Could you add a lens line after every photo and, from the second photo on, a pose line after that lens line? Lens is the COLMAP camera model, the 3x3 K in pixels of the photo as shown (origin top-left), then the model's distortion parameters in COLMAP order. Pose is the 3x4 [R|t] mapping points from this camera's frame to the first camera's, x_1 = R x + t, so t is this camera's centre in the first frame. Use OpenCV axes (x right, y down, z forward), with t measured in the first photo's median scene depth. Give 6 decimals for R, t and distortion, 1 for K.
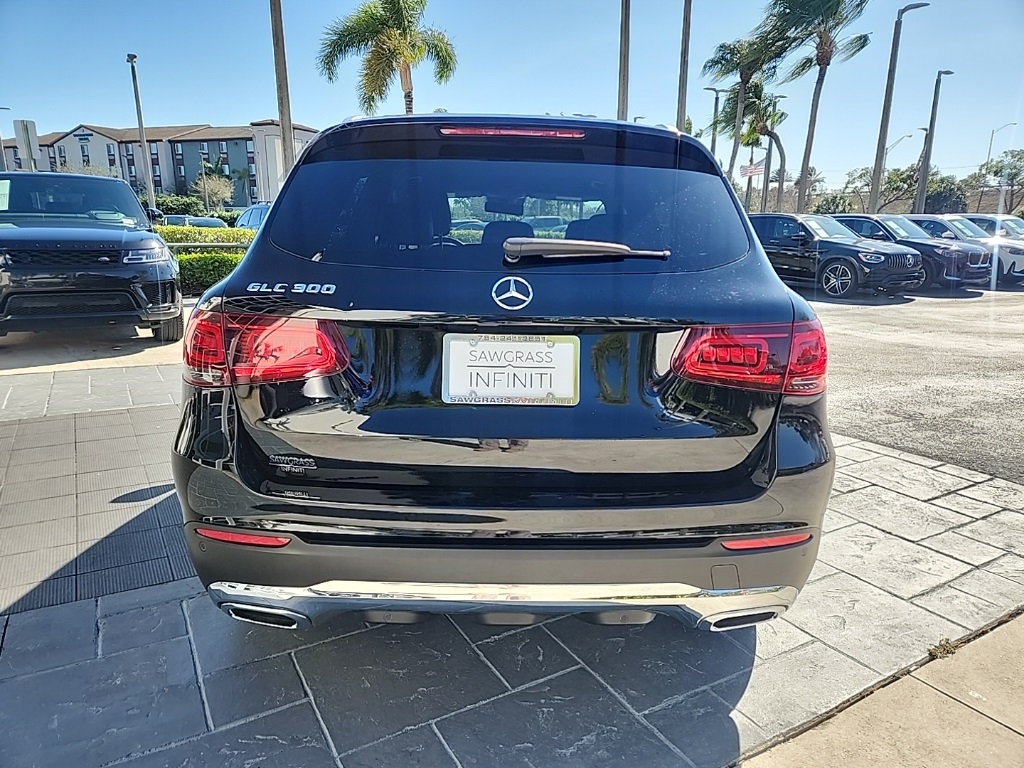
lens RADIAL K [[678.7, 0, 513.0], [0, 678.7, 382.7], [0, 0, 1]] dist [0.070345, -0.058157]
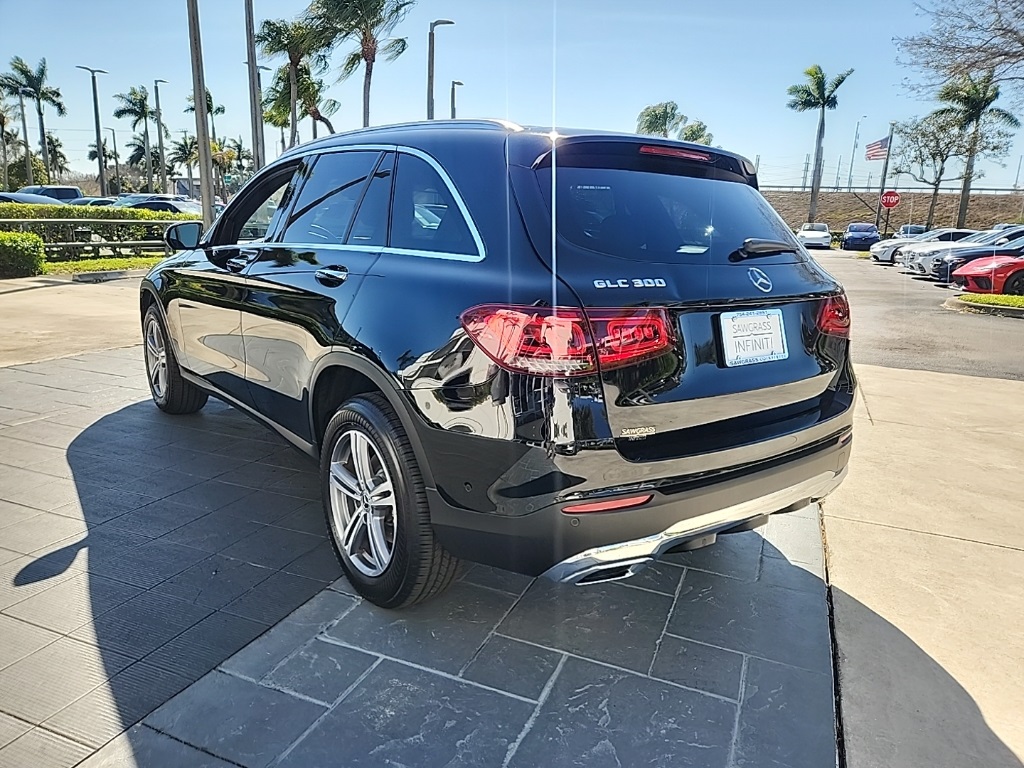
lens RADIAL K [[678.7, 0, 480.7], [0, 678.7, 397.1], [0, 0, 1]] dist [0.070345, -0.058157]
pose [[0.810601, -0.130651, 0.570838, -0.095899], [0.103781, 0.991415, 0.079540, -0.005242], [-0.576329, -0.005234, 0.817201, 0.016327]]
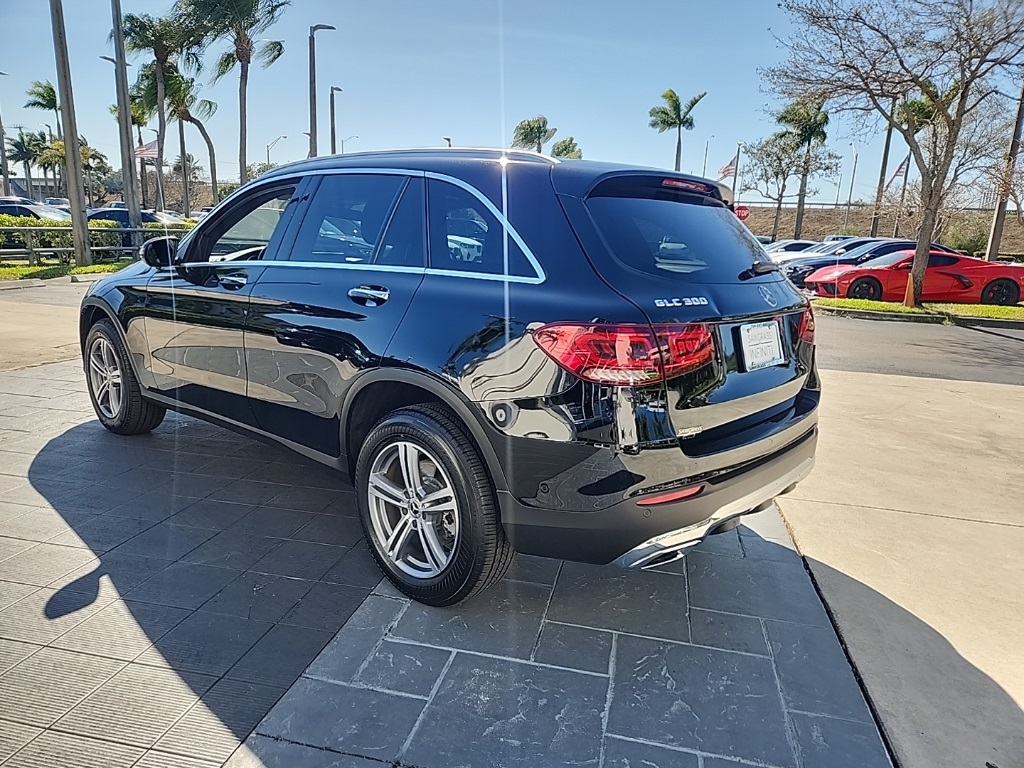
lens RADIAL K [[678.7, 0, 475.5], [0, 678.7, 399.5], [0, 0, 1]] dist [0.070345, -0.058157]
pose [[0.694459, -0.154973, 0.702646, -0.123982], [0.125406, 0.987653, 0.093888, -0.010008], [-0.708520, 0.022915, 0.705319, 0.028018]]
